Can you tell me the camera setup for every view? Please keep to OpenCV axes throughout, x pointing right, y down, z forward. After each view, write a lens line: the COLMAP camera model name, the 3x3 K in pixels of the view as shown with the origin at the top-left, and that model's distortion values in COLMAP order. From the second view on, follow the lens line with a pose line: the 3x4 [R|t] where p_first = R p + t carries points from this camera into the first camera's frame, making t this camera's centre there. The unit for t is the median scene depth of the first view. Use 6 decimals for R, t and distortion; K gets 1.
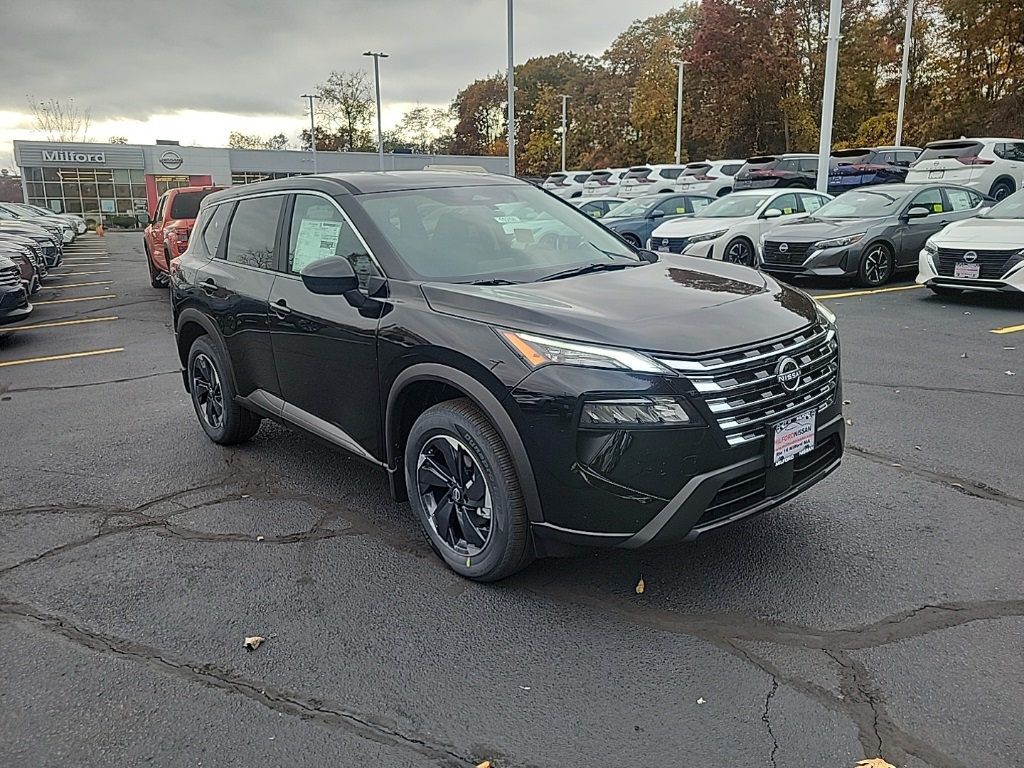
lens RADIAL K [[773.7, 0, 503.4], [0, 773.7, 389.1], [0, 0, 1]] dist [0.053246, -0.027771]
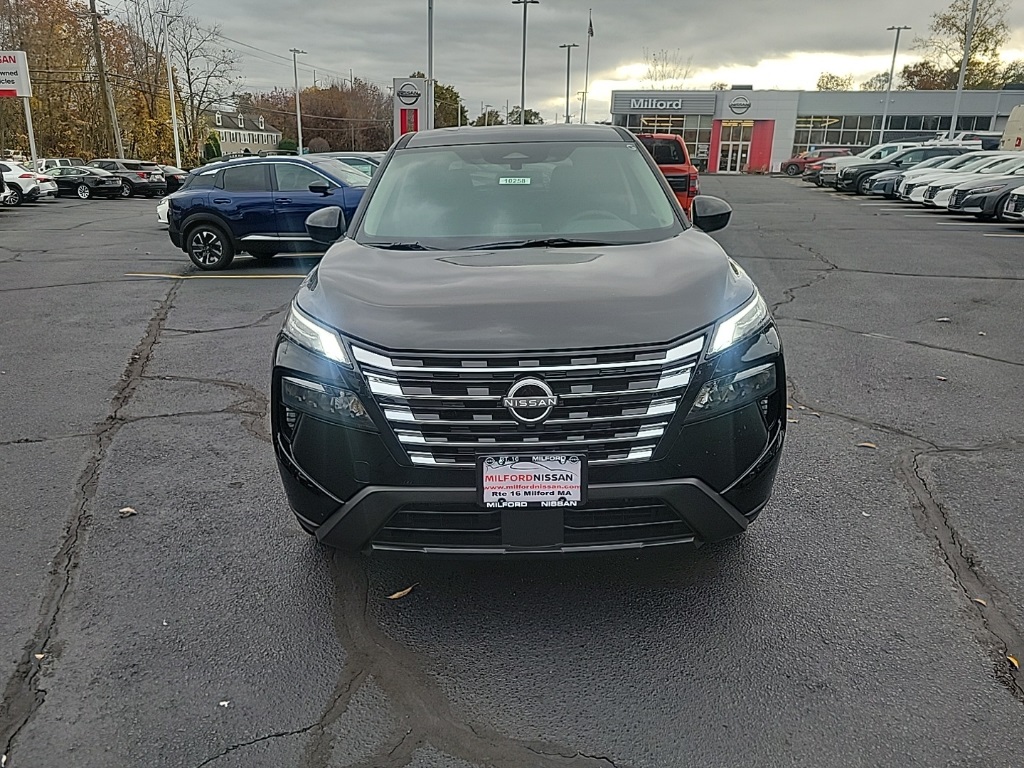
lens RADIAL K [[773.7, 0, 507.7], [0, 773.7, 385.5], [0, 0, 1]] dist [0.053246, -0.027771]
pose [[0.762359, 0.212503, -0.611271, 0.631212], [-0.174677, 0.977062, 0.121815, -0.095702], [0.623135, 0.013908, 0.781991, 0.290176]]
